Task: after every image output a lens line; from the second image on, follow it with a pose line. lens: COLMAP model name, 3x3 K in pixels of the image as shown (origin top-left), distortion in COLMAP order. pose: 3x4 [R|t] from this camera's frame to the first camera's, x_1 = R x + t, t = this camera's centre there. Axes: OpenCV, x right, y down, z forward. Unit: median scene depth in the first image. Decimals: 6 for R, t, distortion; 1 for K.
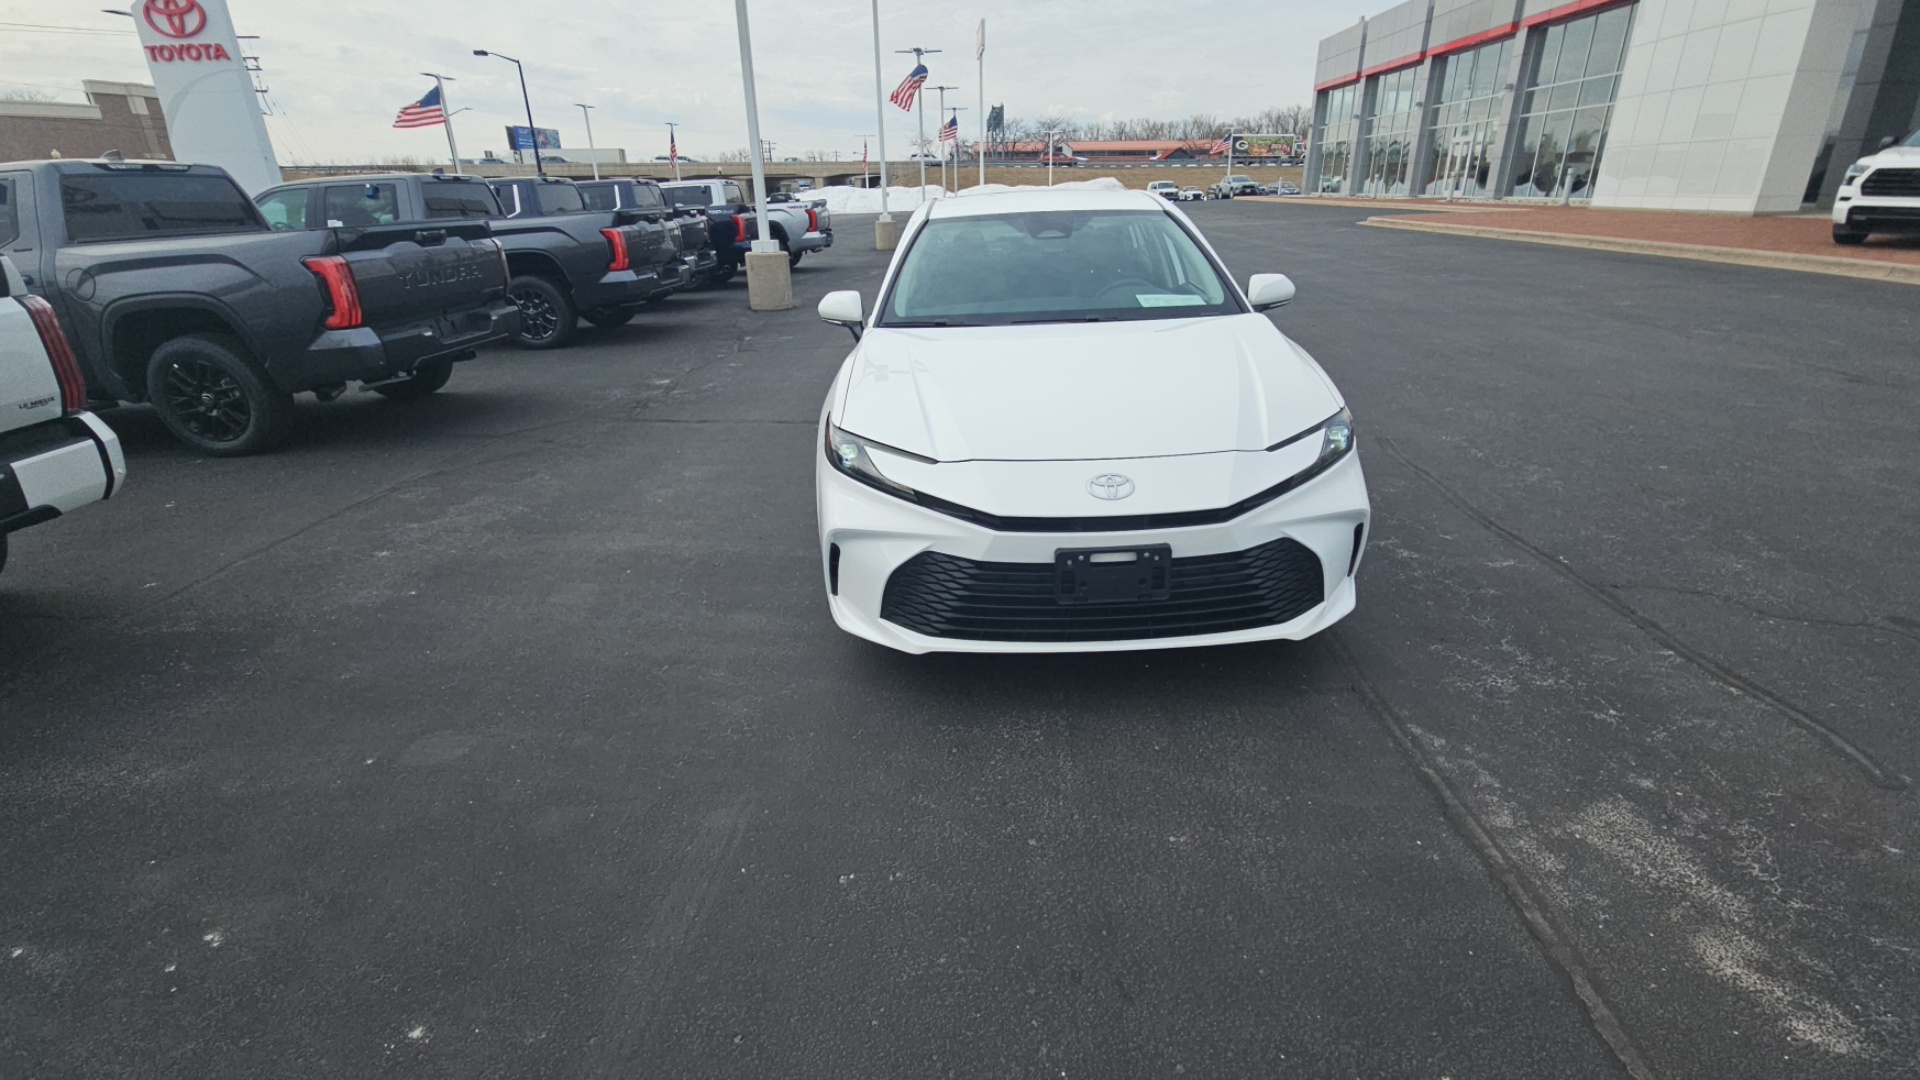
lens RADIAL K [[853.9, 0, 975.5], [0, 853.9, 543.3], [0, 0, 1]] dist [0.008381, -0.006135]
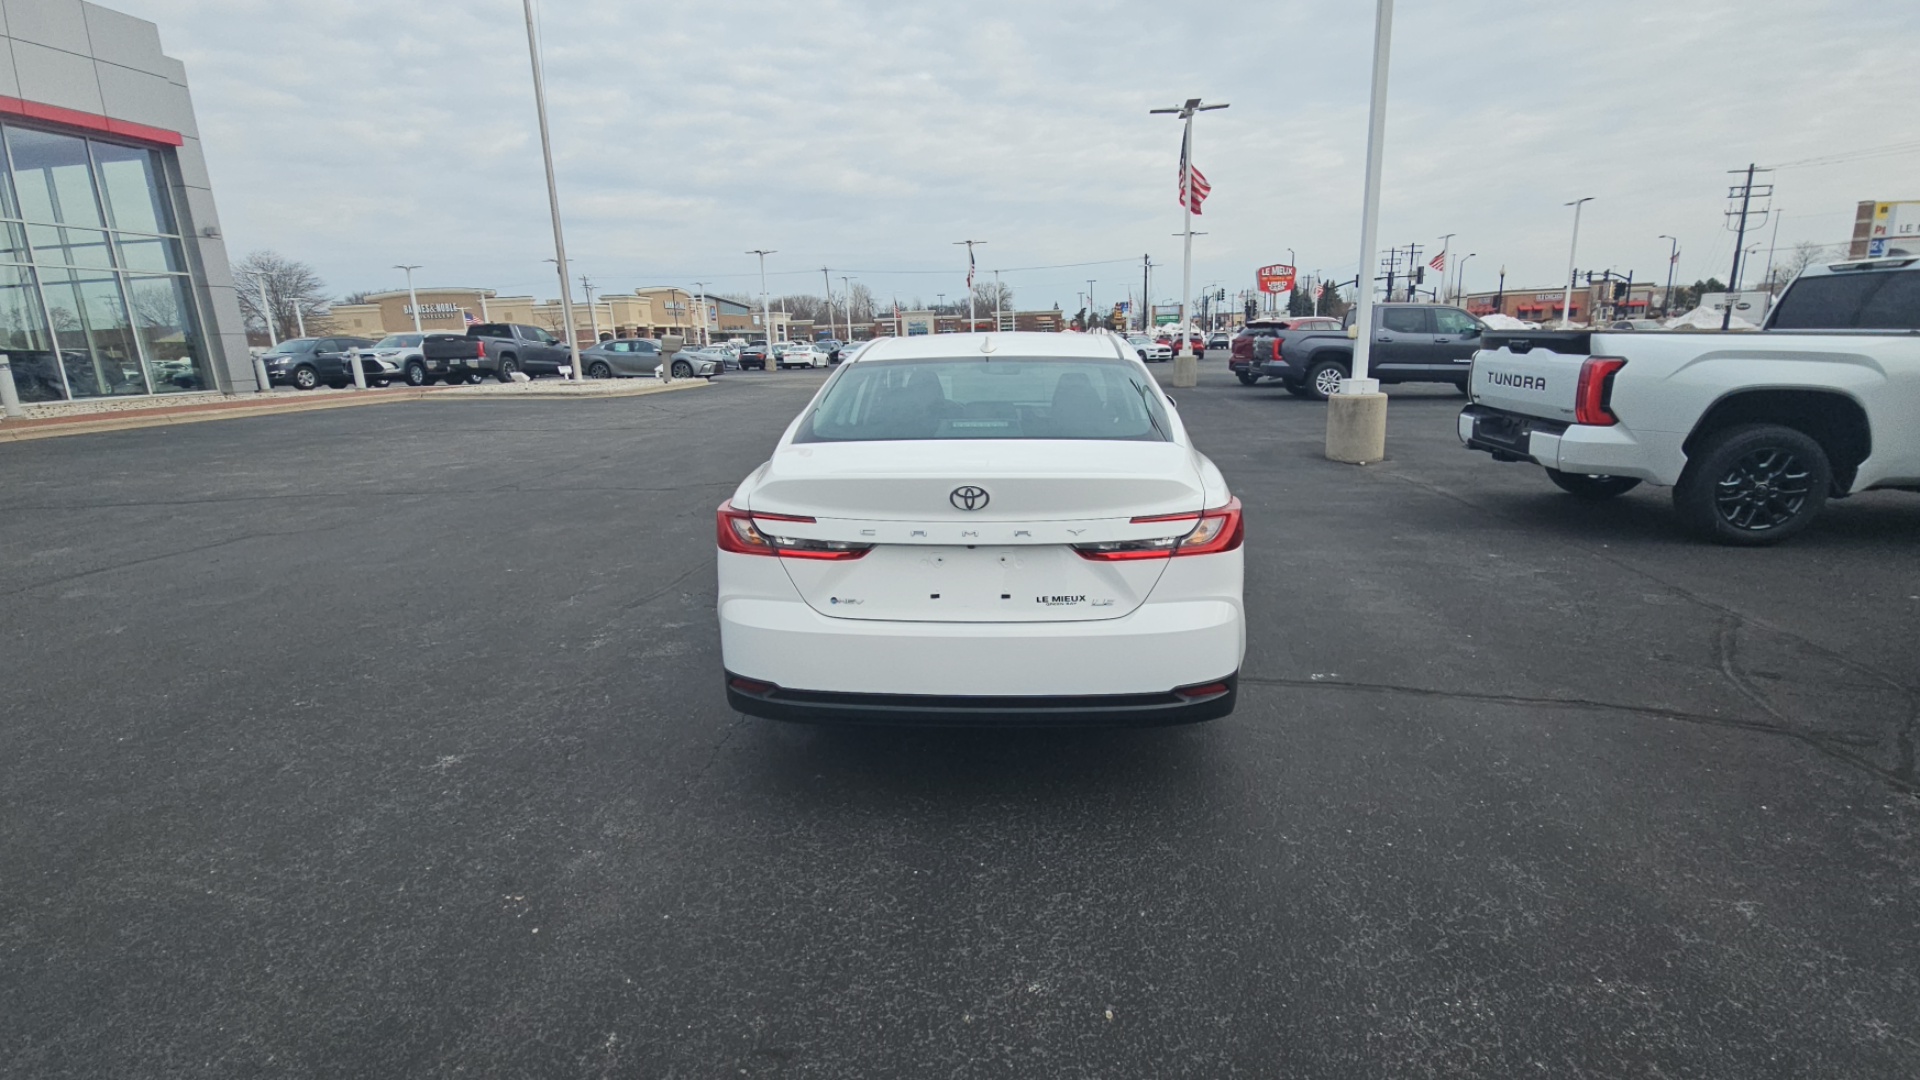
lens RADIAL K [[853.9, 0, 980.6], [0, 853.9, 543.6], [0, 0, 1]] dist [0.008381, -0.006135]
pose [[-0.996662, 0.034765, 0.073870, 0.006018], [0.071756, 0.804582, 0.589491, -0.171963], [-0.038941, 0.592823, -0.804390, 0.417465]]
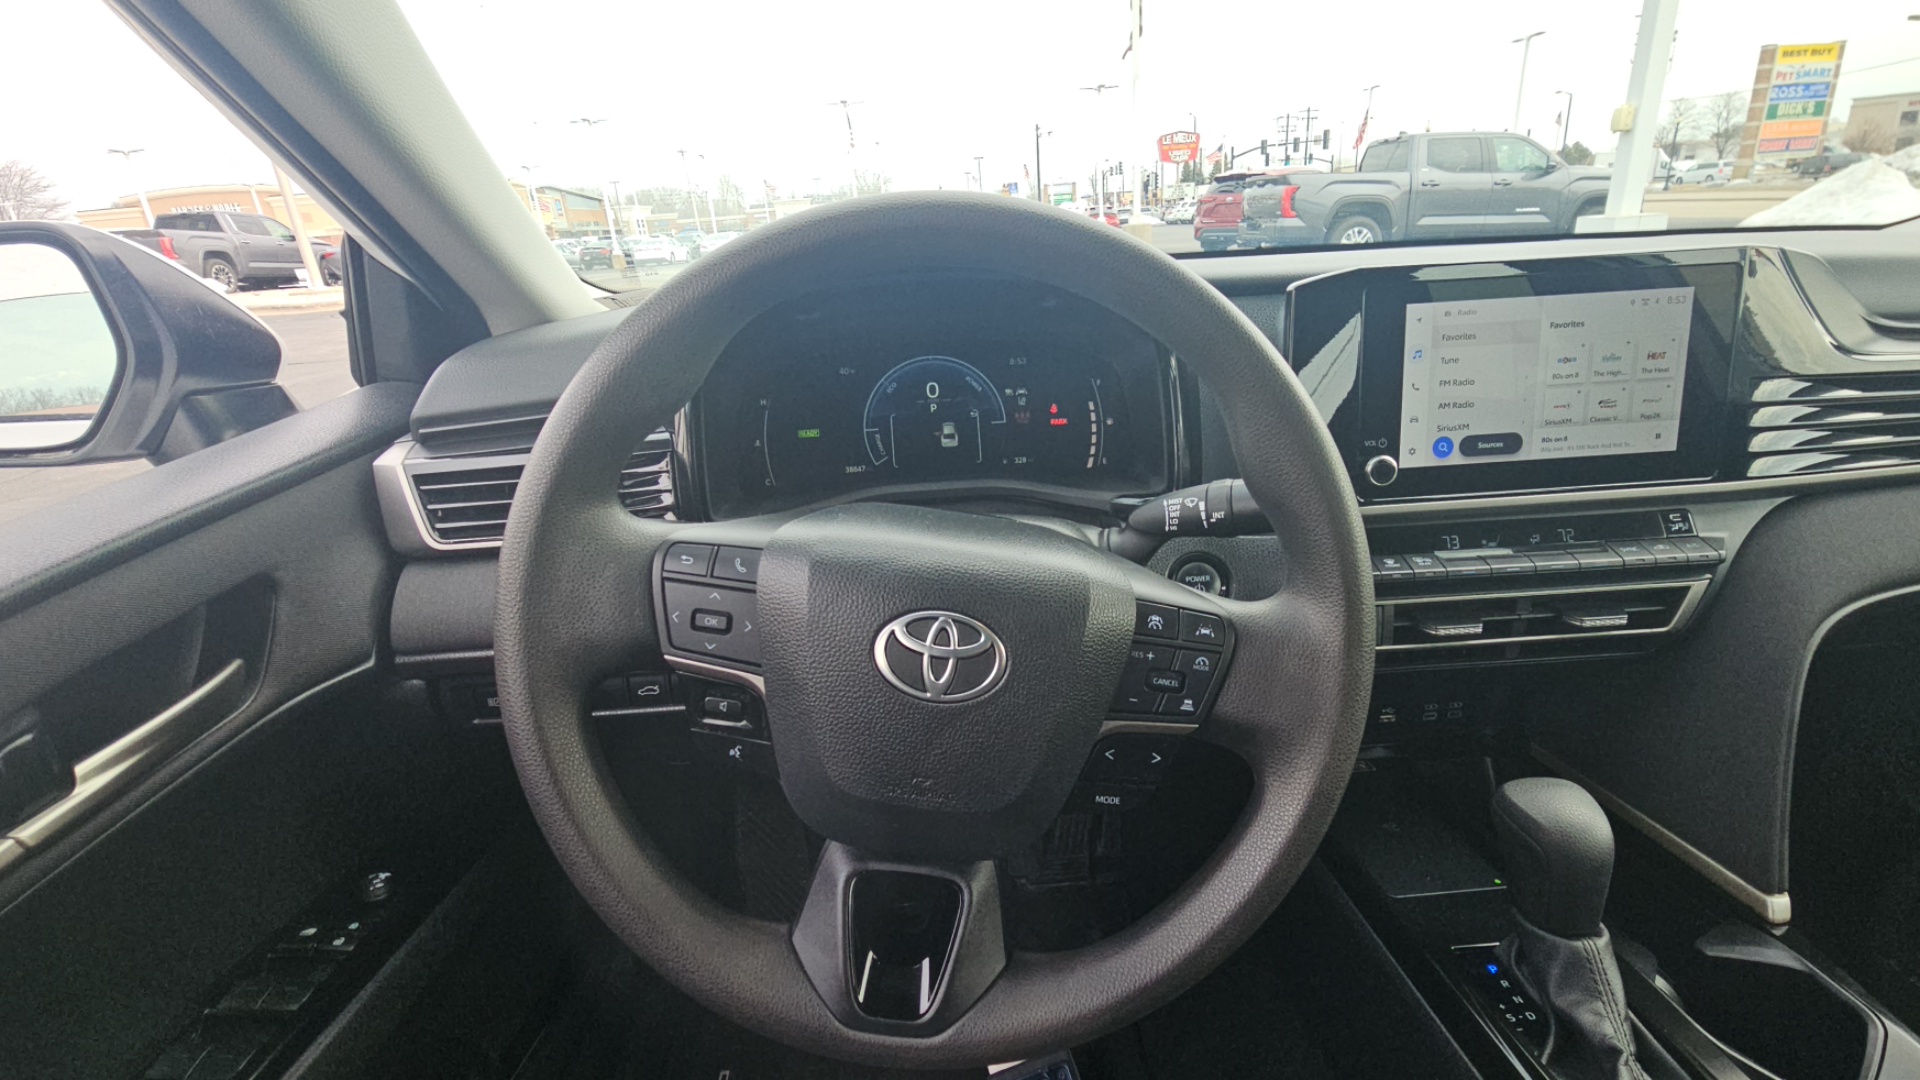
lens RADIAL K [[853.9, 0, 982.4], [0, 853.9, 550.1], [0, 0, 1]] dist [0.008381, -0.006135]
pose [[-0.994328, 0.100977, -0.033389, 0.034174], [0.049810, 0.719523, 0.692680, -0.065586], [0.093969, 0.687088, -0.720472, 0.208928]]
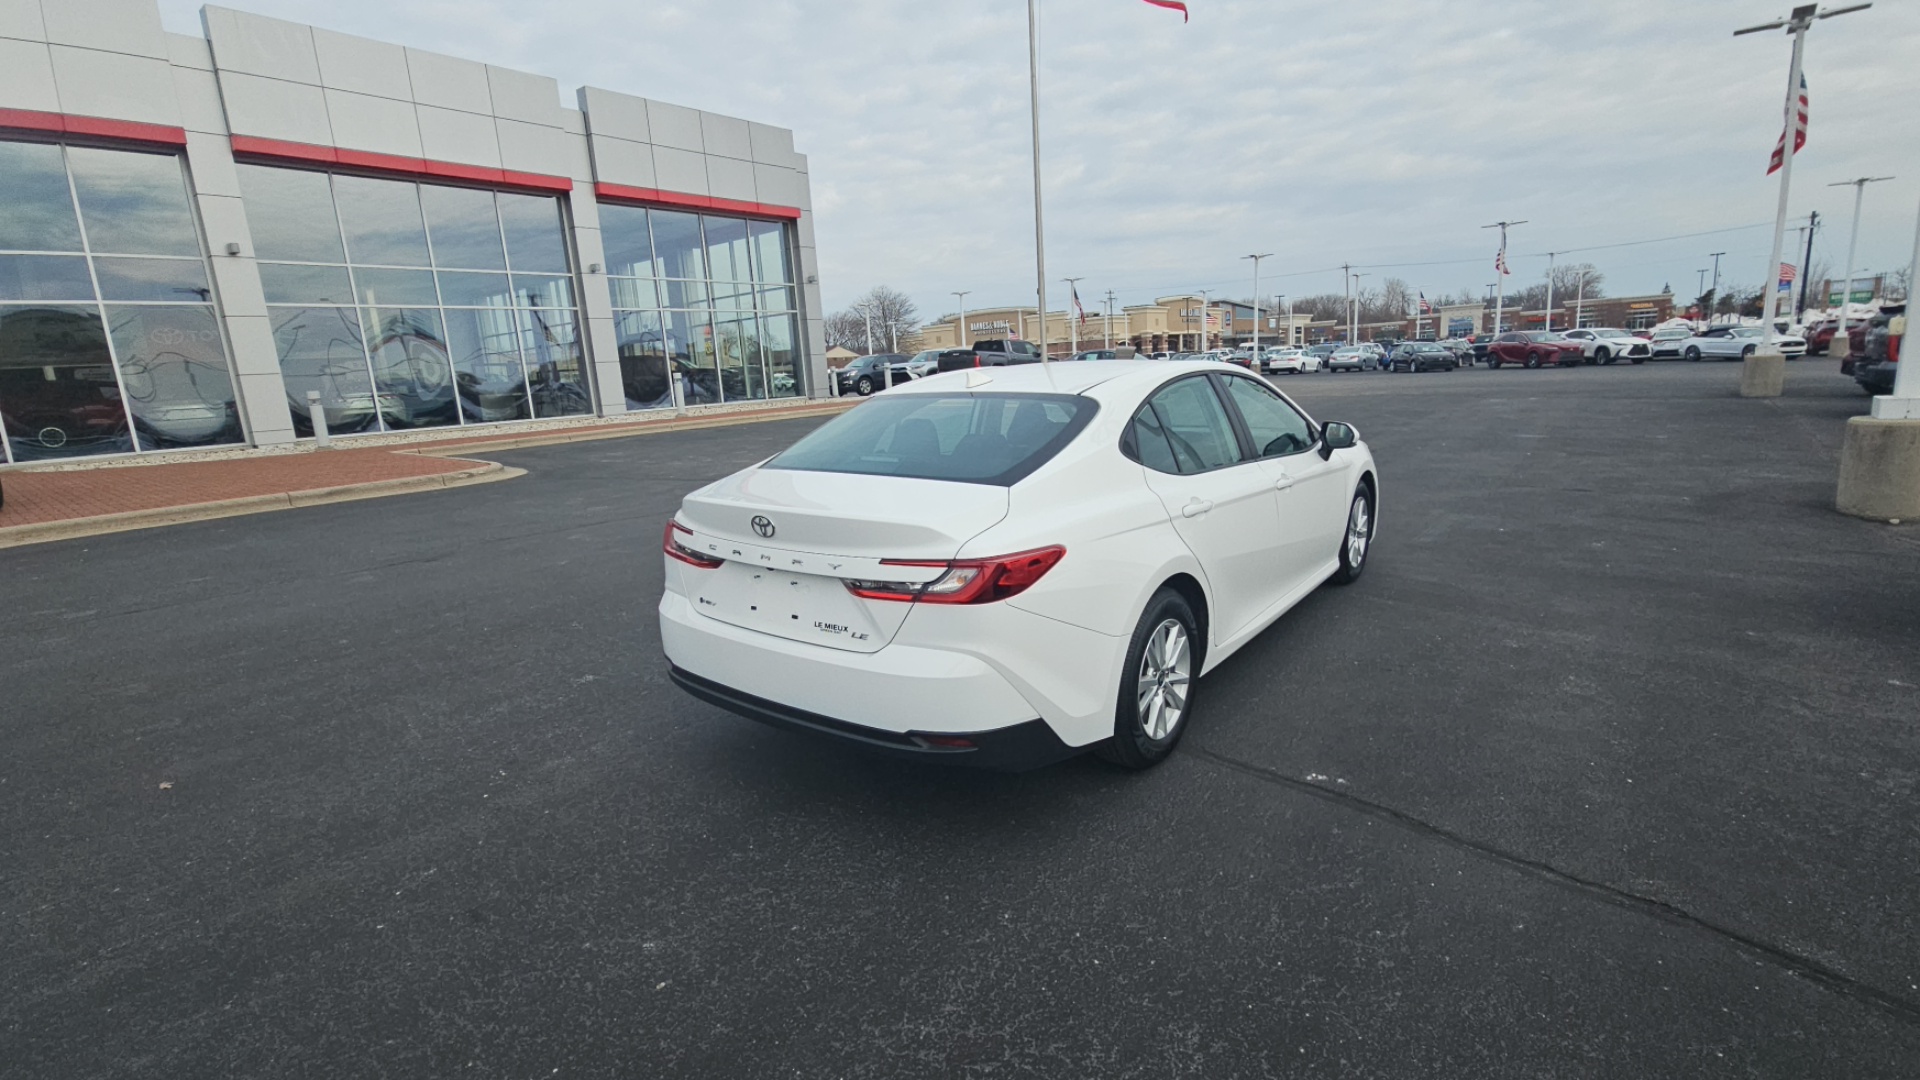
lens RADIAL K [[853.9, 0, 977.9], [0, 853.9, 540.5], [0, 0, 1]] dist [0.008381, -0.006135]
pose [[-0.797373, -0.058654, 0.600629, -0.089027], [0.296886, 0.828375, 0.475029, -0.160292], [-0.525409, 0.557094, -0.643111, 0.390137]]
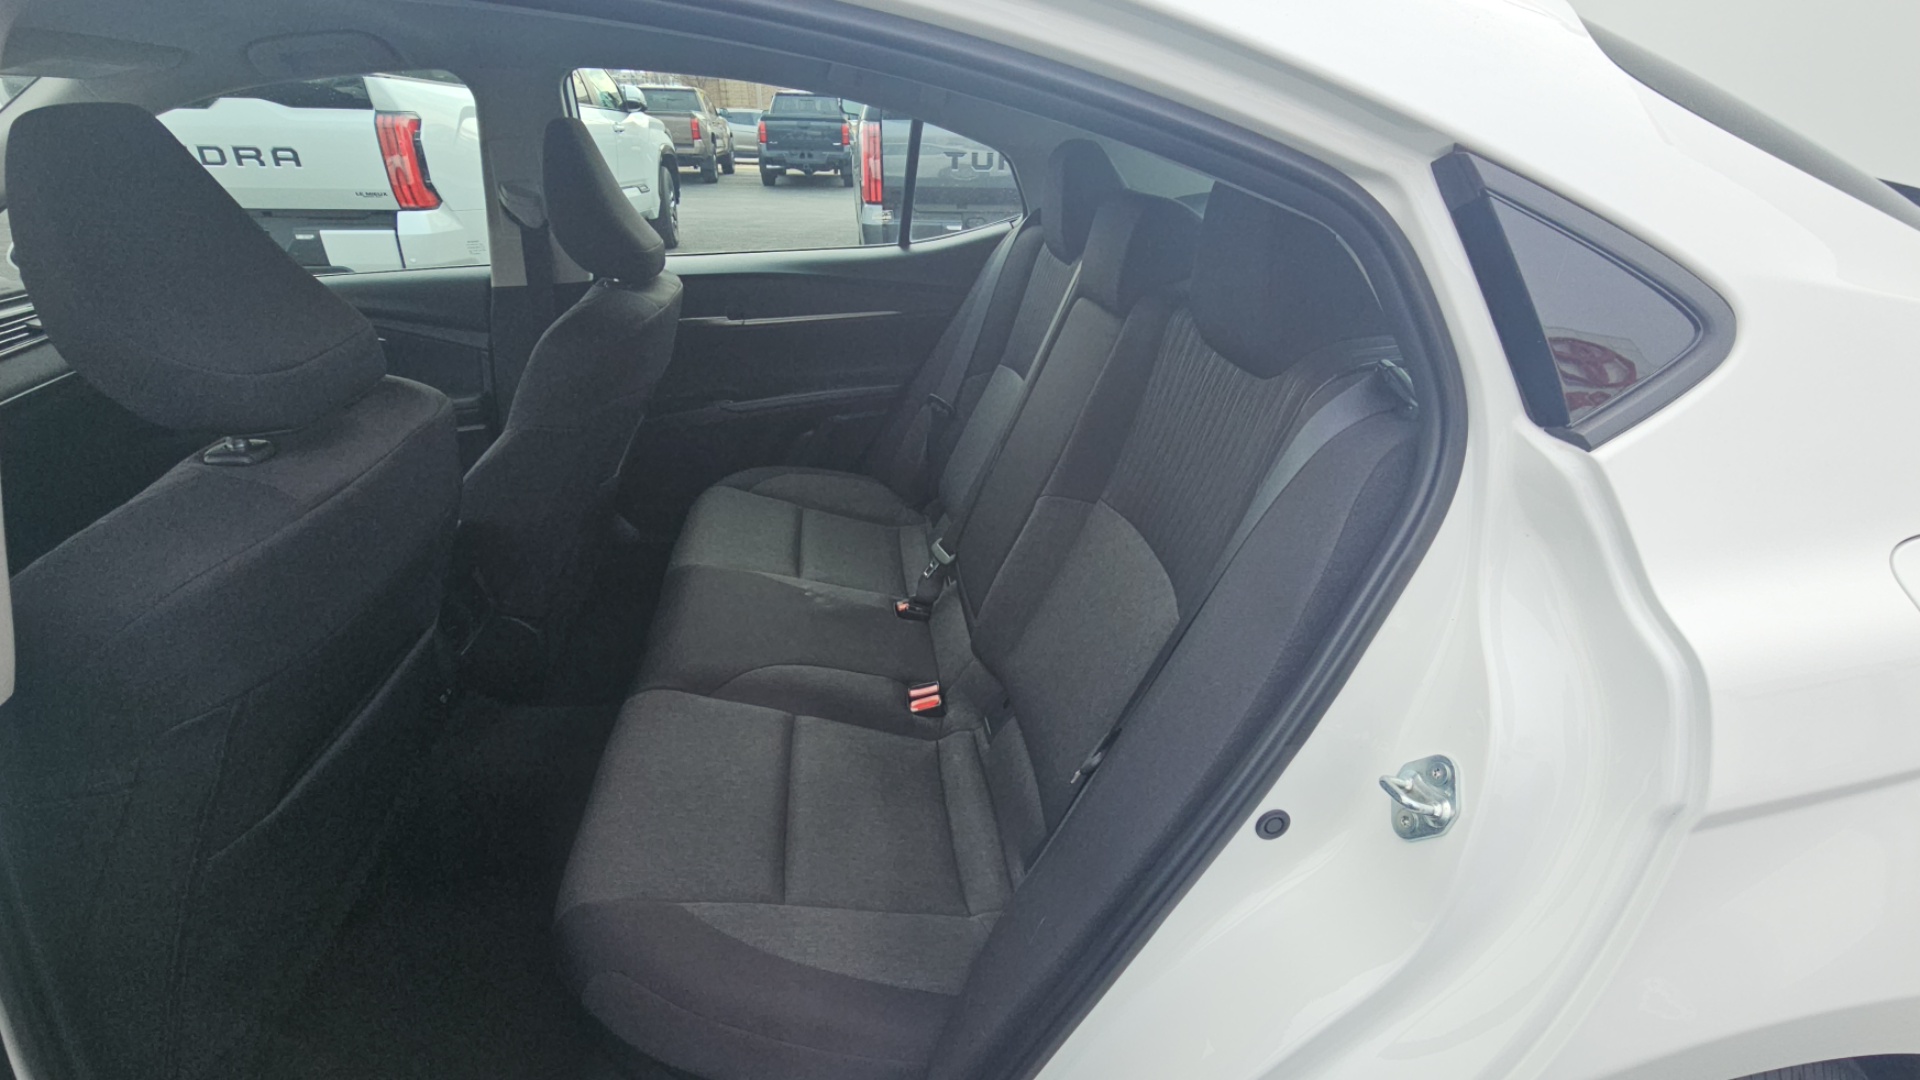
lens RADIAL K [[853.9, 0, 978.8], [0, 853.9, 543.2], [0, 0, 1]] dist [0.008381, -0.006135]
pose [[0.147609, 0.474990, -0.867523, 0.072355], [-0.399960, 0.830879, 0.386874, -0.094165], [0.904568, 0.289869, 0.312622, 0.246972]]
